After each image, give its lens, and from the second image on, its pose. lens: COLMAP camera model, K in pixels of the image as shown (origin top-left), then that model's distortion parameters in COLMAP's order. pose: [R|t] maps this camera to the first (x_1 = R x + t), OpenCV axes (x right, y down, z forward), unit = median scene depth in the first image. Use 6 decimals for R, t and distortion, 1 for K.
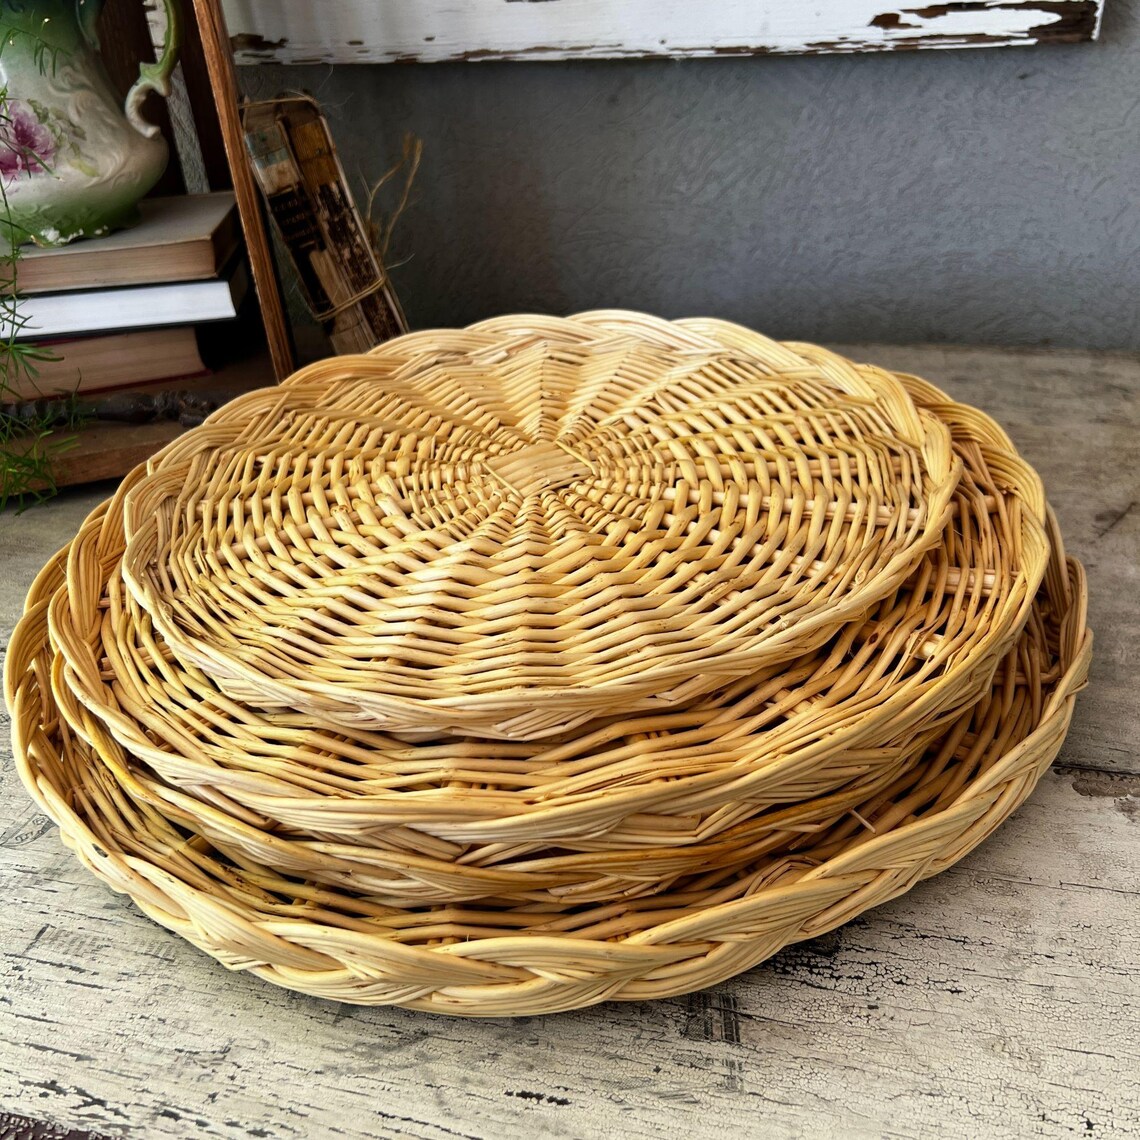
lens RADIAL K [[1139.0, 0, 579.6], [0, 1139.0, 576.6], [0, 0, 1]] dist [0.000477, 0.000000]
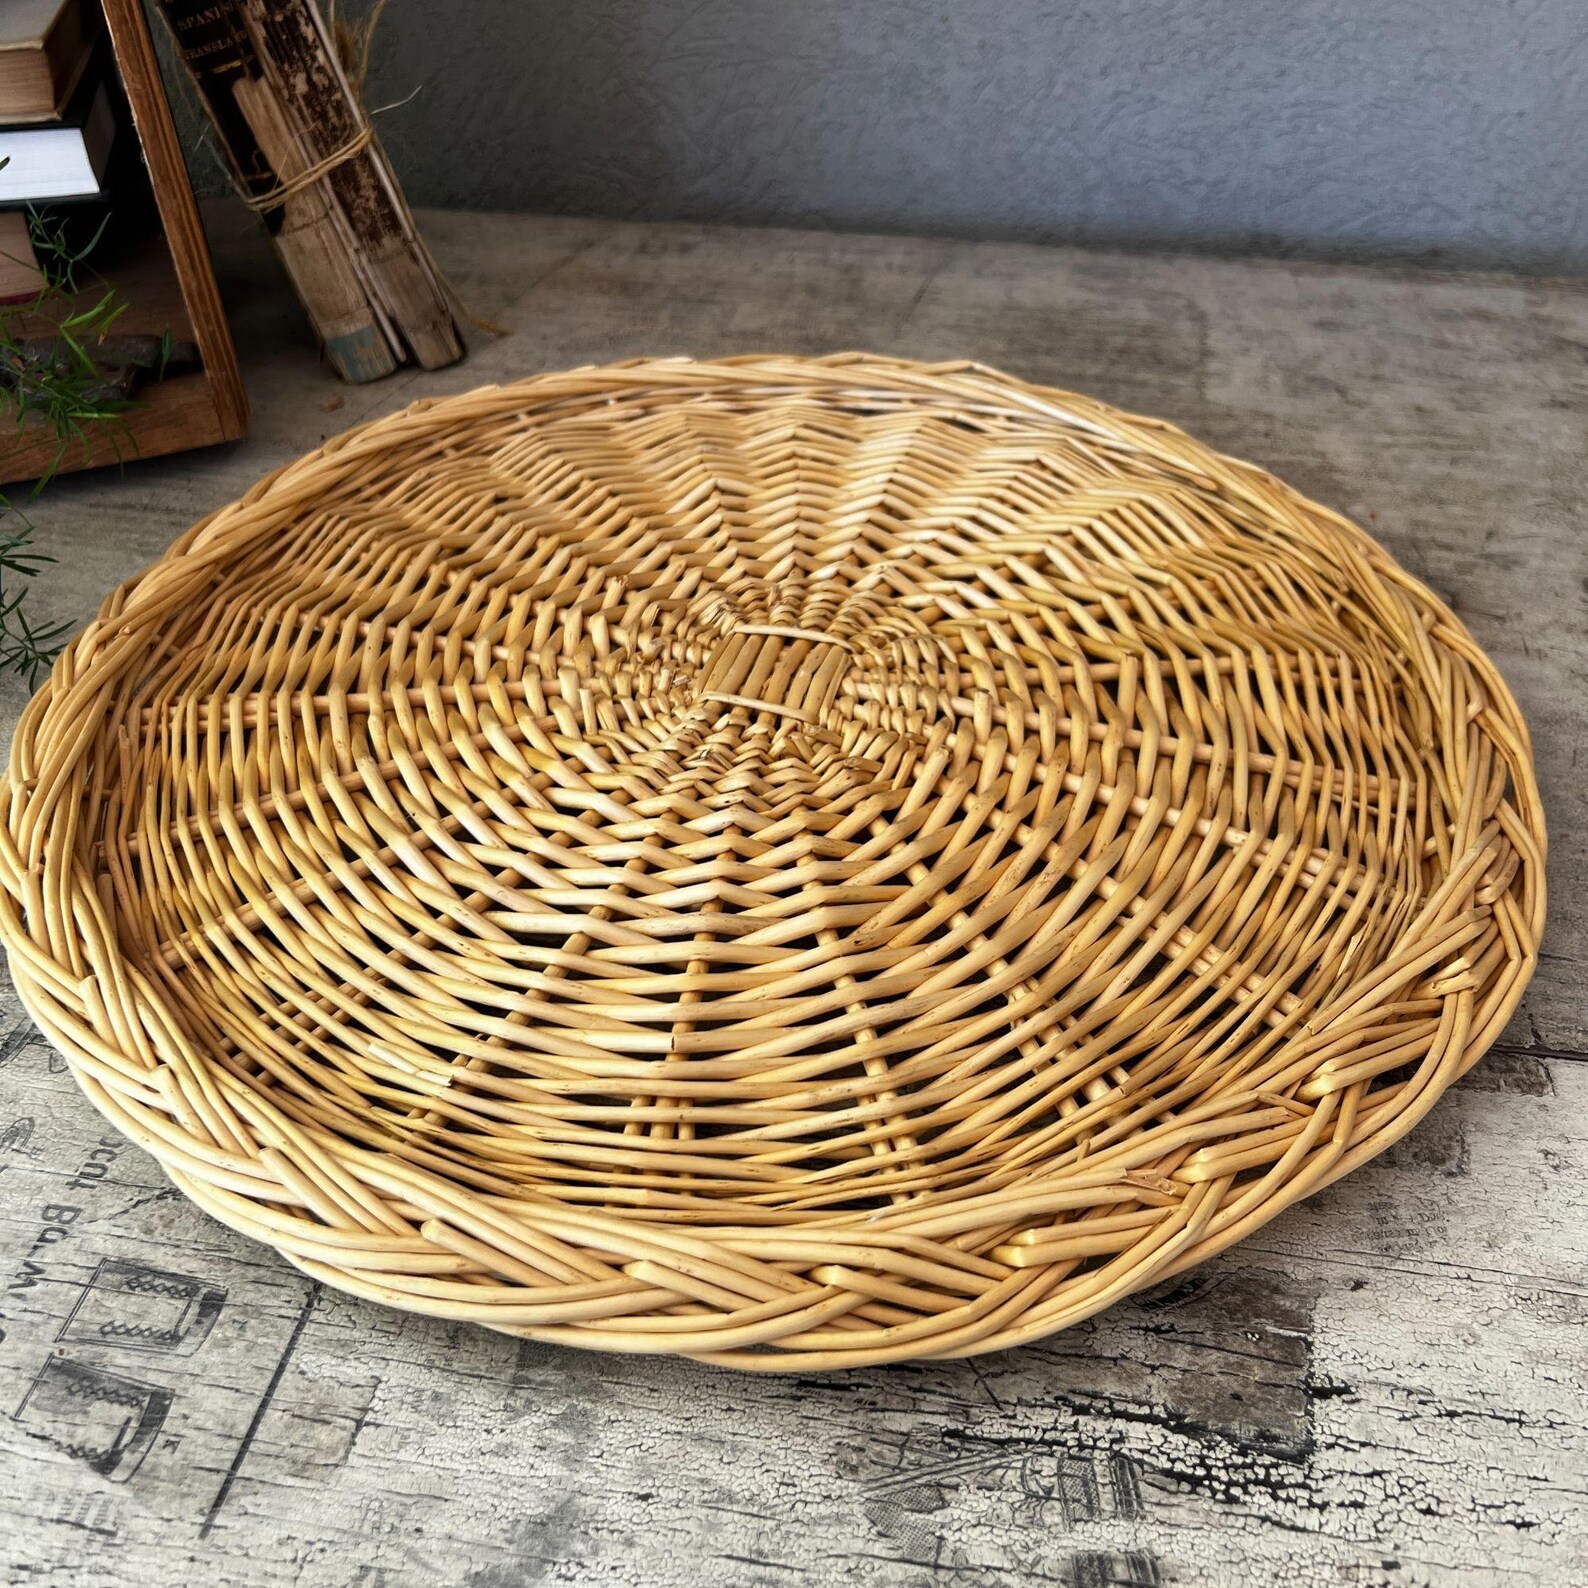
lens RADIAL K [[1586.6, 0, 800.0], [0, 1586.6, 799.5], [0, 0, 1]] dist [0.000477, 0.000000]
pose [[0.992854, -0.024143, 0.116870, -0.095955], [0.003910, 0.985377, 0.170345, -0.110023], [-0.119274, -0.168671, 0.978429, 0.240148]]
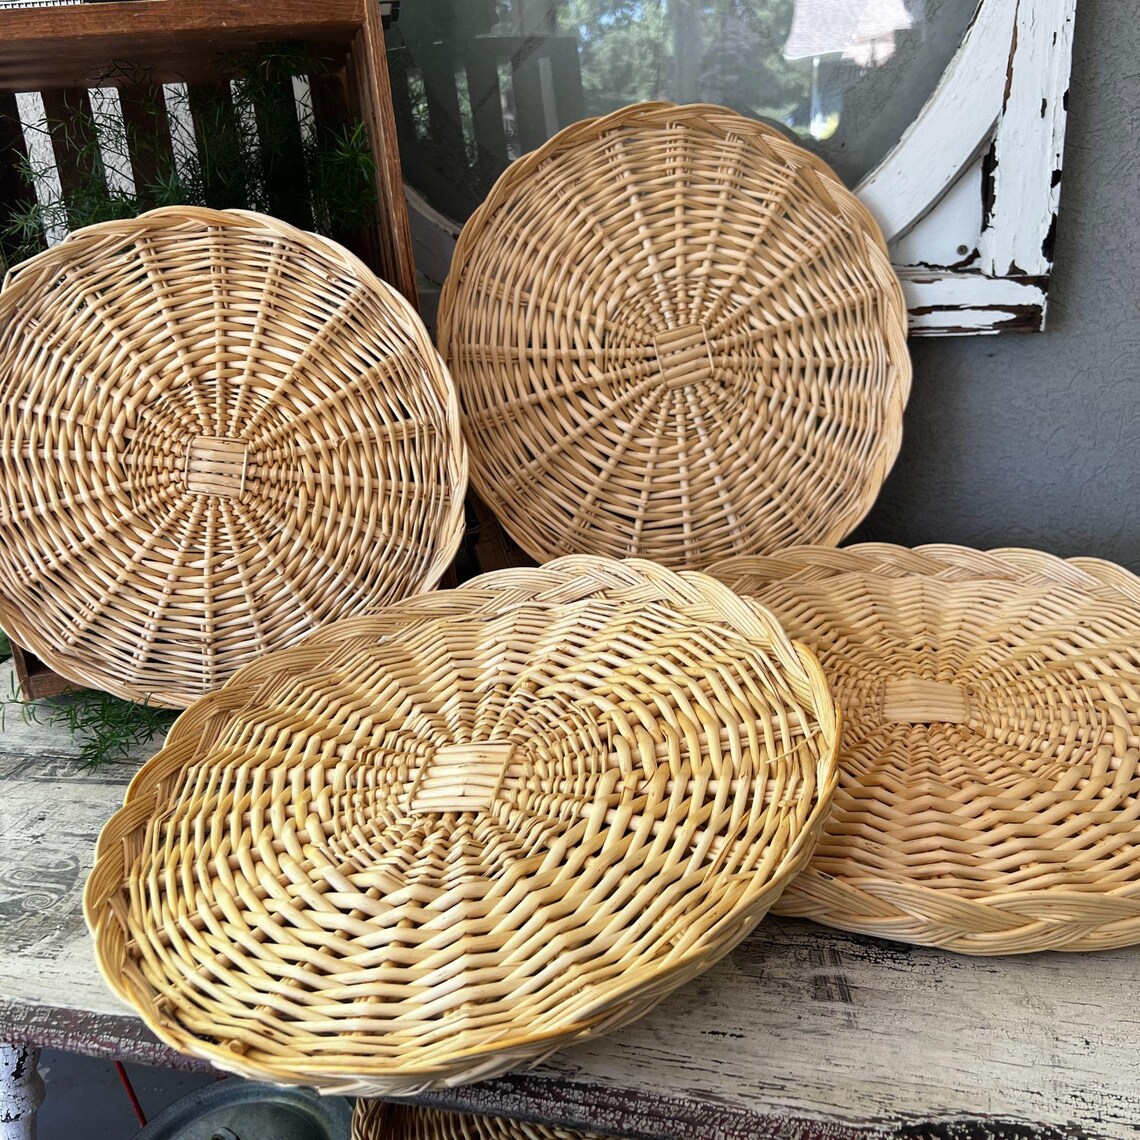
lens RADIAL K [[1139.0, 0, 569.9], [0, 1139.0, 571.9], [0, 0, 1]] dist [0.000477, 0.000000]
pose [[0.999999, 0.000524, 0.001364, -0.175860], [-0.000260, 0.982377, -0.186909, 0.099441], [-0.001438, 0.186908, 0.982376, -0.436927]]
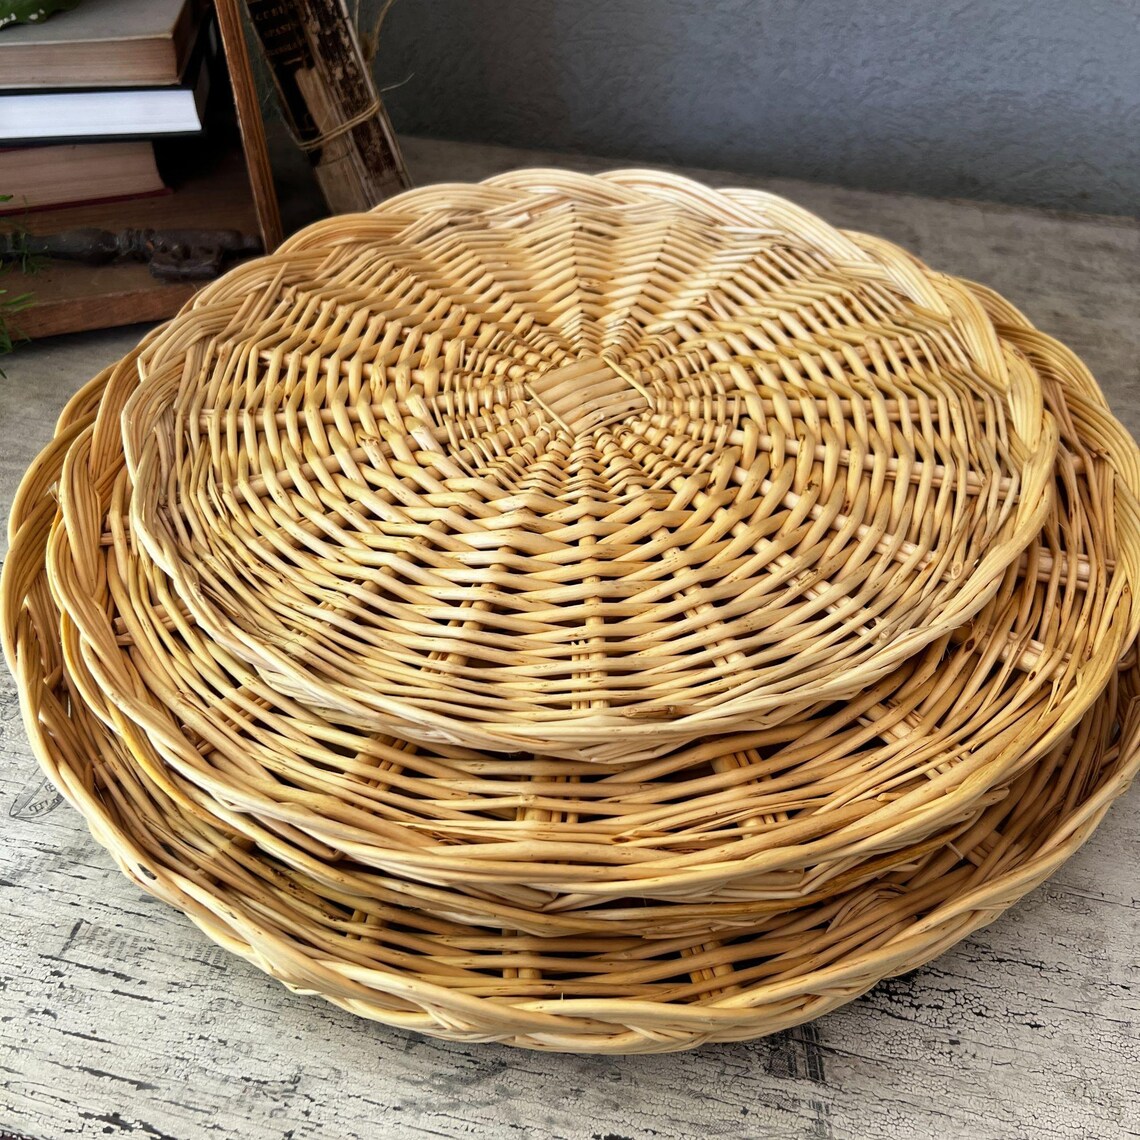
lens RADIAL K [[1139.0, 0, 569.8], [0, 1139.0, 561.7], [0, 0, 1]] dist [0.000477, 0.000000]
pose [[0.996825, 0.030592, 0.073518, -0.126294], [-0.045699, 0.975861, 0.213558, -0.176785], [-0.065210, -0.216240, 0.974160, 0.108182]]
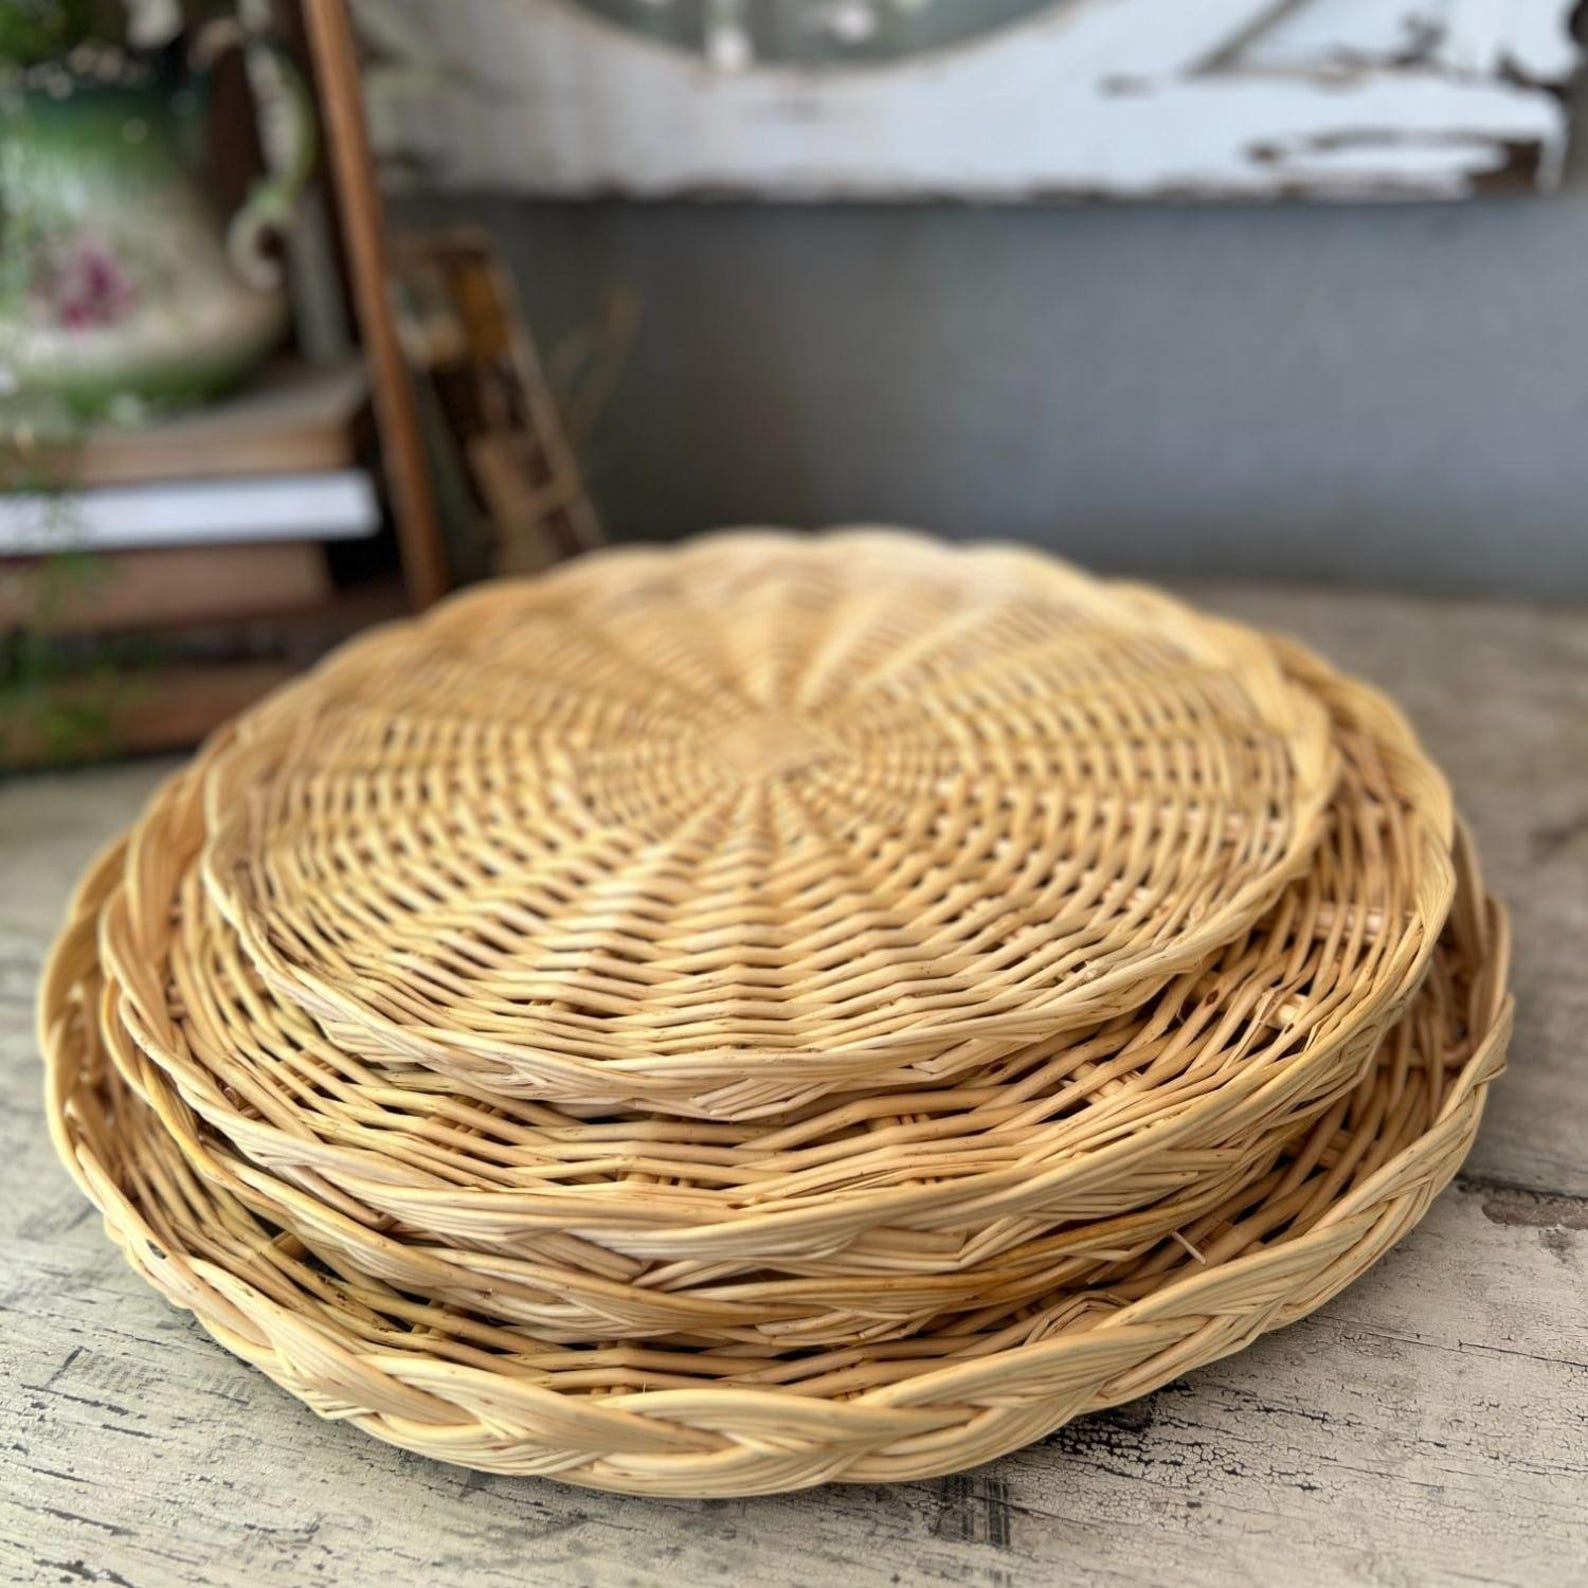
lens RADIAL K [[1586.6, 0, 805.6], [0, 1586.6, 827.4], [0, 0, 1]] dist [0.000477, 0.000000]
pose [[0.999306, 0.032481, -0.018260, 0.009690], [-0.033085, 0.998880, -0.033822, -0.010803], [0.017141, 0.034403, 0.999261, -0.028989]]
